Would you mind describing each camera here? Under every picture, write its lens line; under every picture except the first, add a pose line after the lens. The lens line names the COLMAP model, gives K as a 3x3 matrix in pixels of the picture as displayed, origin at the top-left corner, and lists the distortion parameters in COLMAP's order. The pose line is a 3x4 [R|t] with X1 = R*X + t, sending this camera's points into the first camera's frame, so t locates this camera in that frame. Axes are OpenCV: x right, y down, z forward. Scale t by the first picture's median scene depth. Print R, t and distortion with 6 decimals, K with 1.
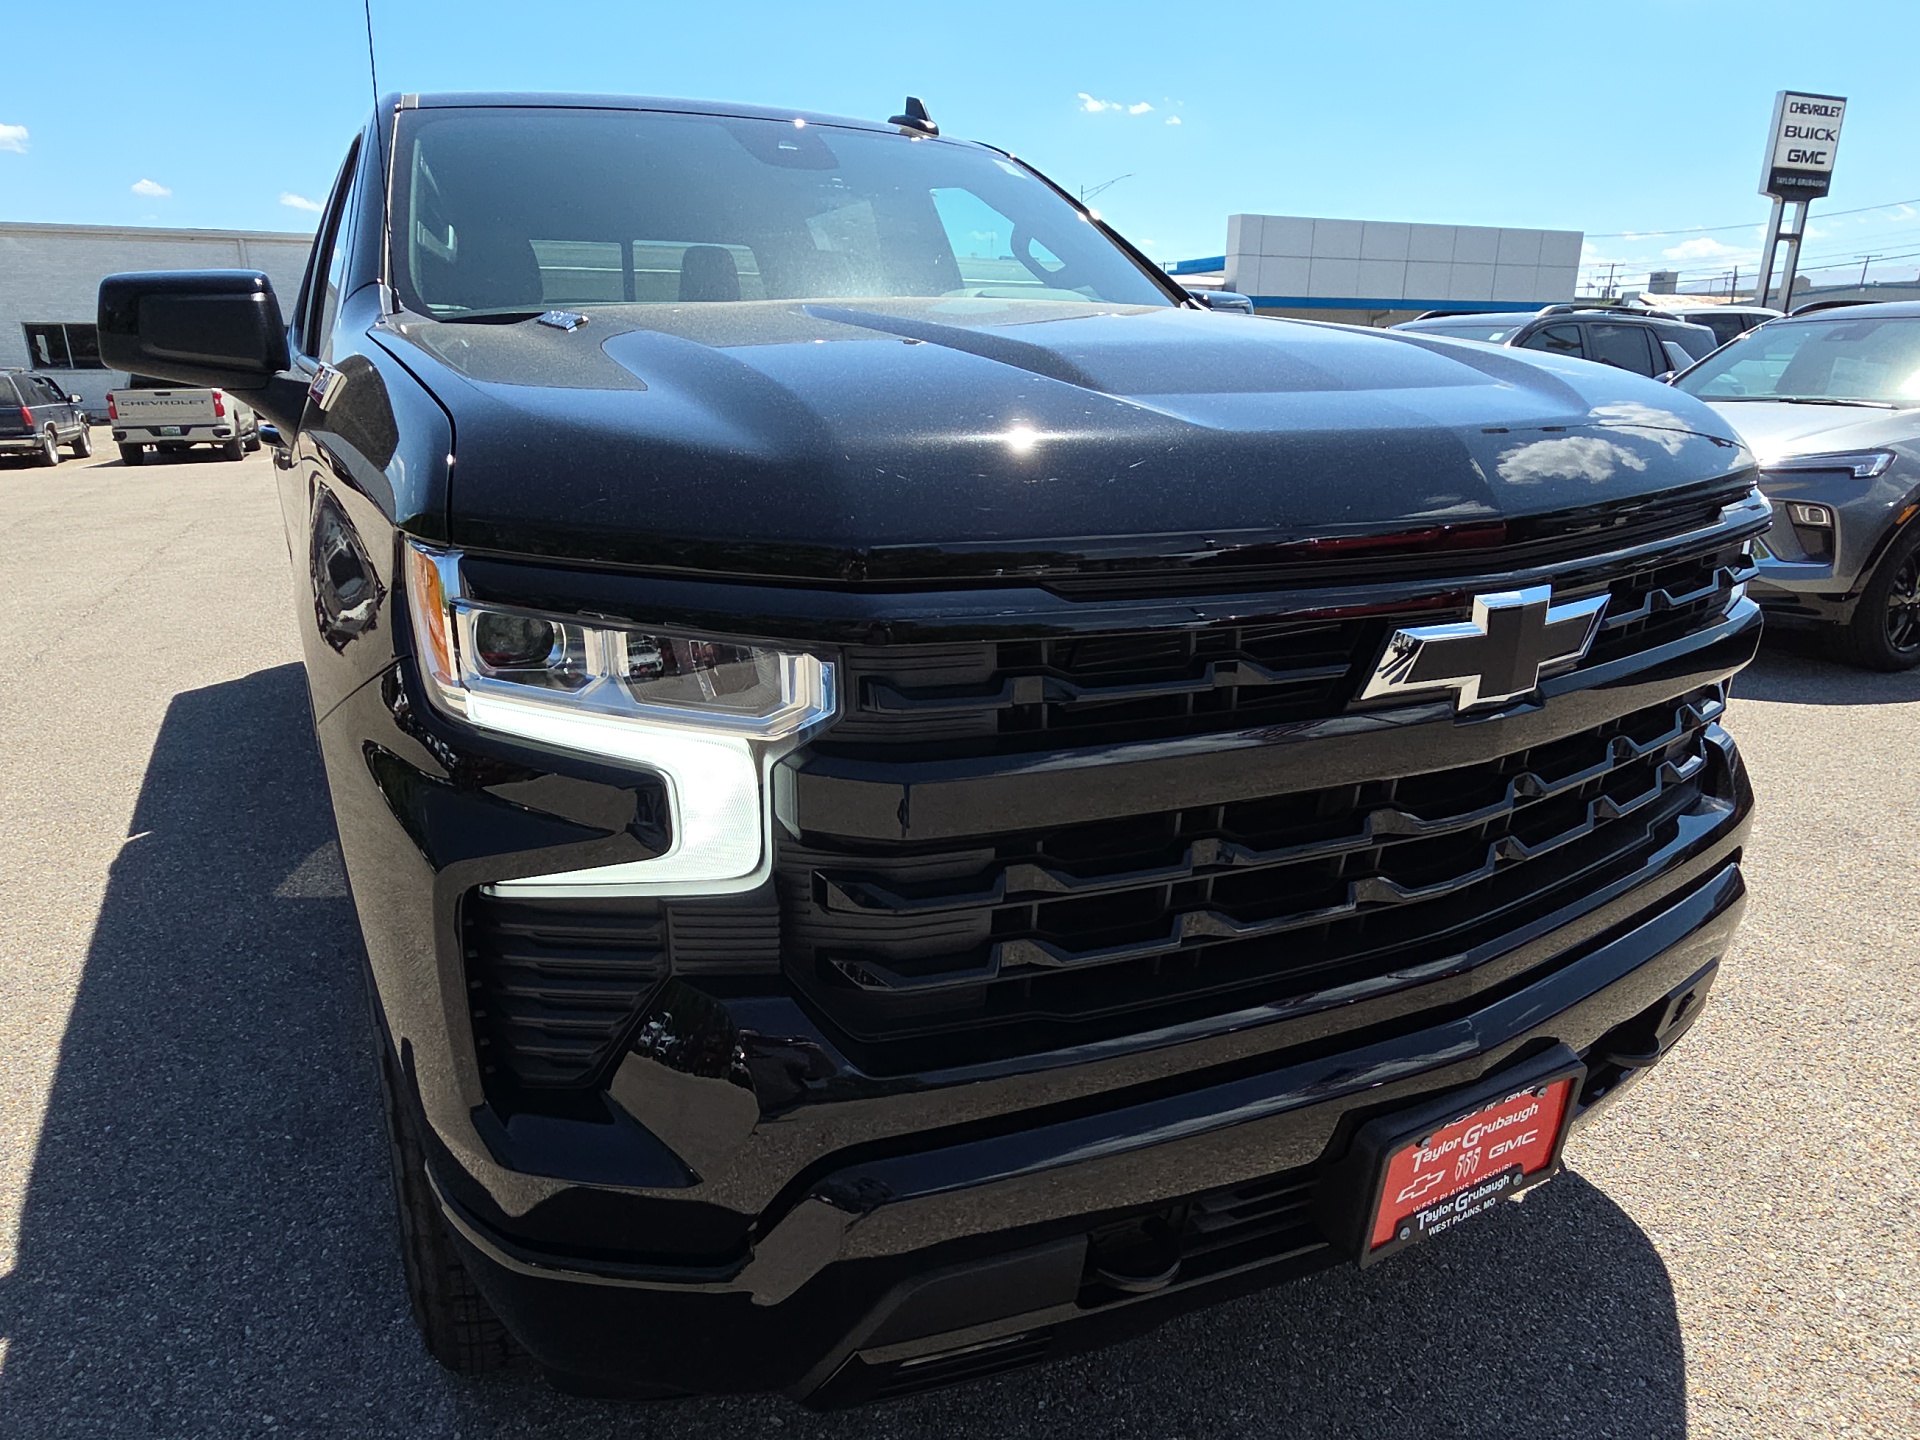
lens RADIAL K [[1228.7, 0, 960.0], [0, 1228.7, 720.0], [0, 0, 1]] dist [-0.000117, 0.002320]
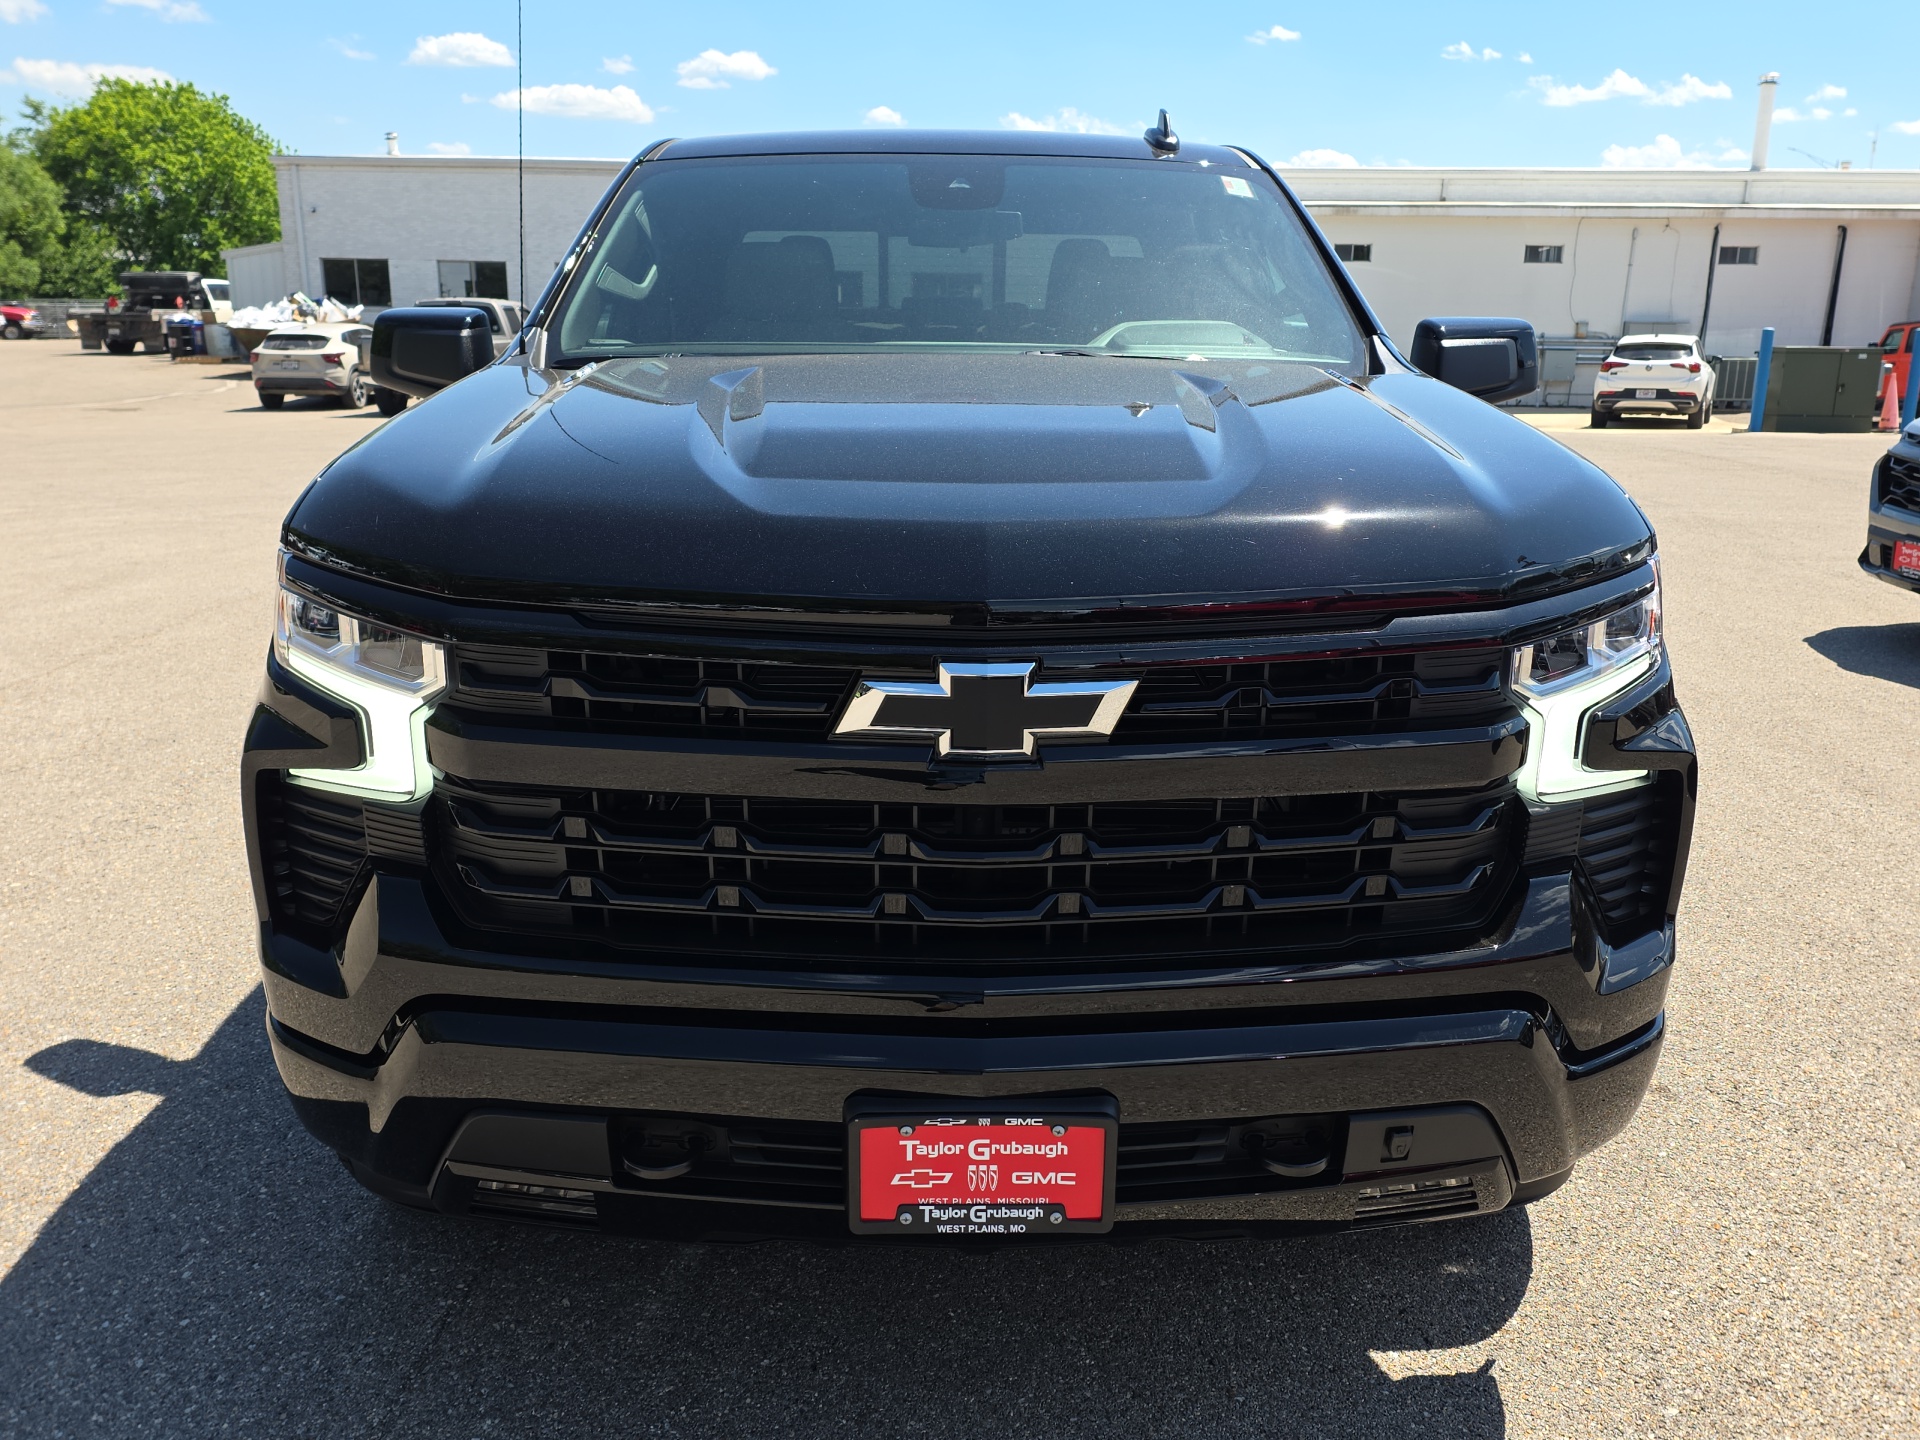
lens RADIAL K [[1623.7, 0, 956.7], [0, 1623.7, 707.5], [0, 0, 1]] dist [0.110033, -0.143382]
pose [[0.885995, 0.128350, -0.445577, 0.785299], [-0.149335, 0.988712, -0.012140, -0.028314], [0.438989, 0.077297, 0.895161, -0.285251]]
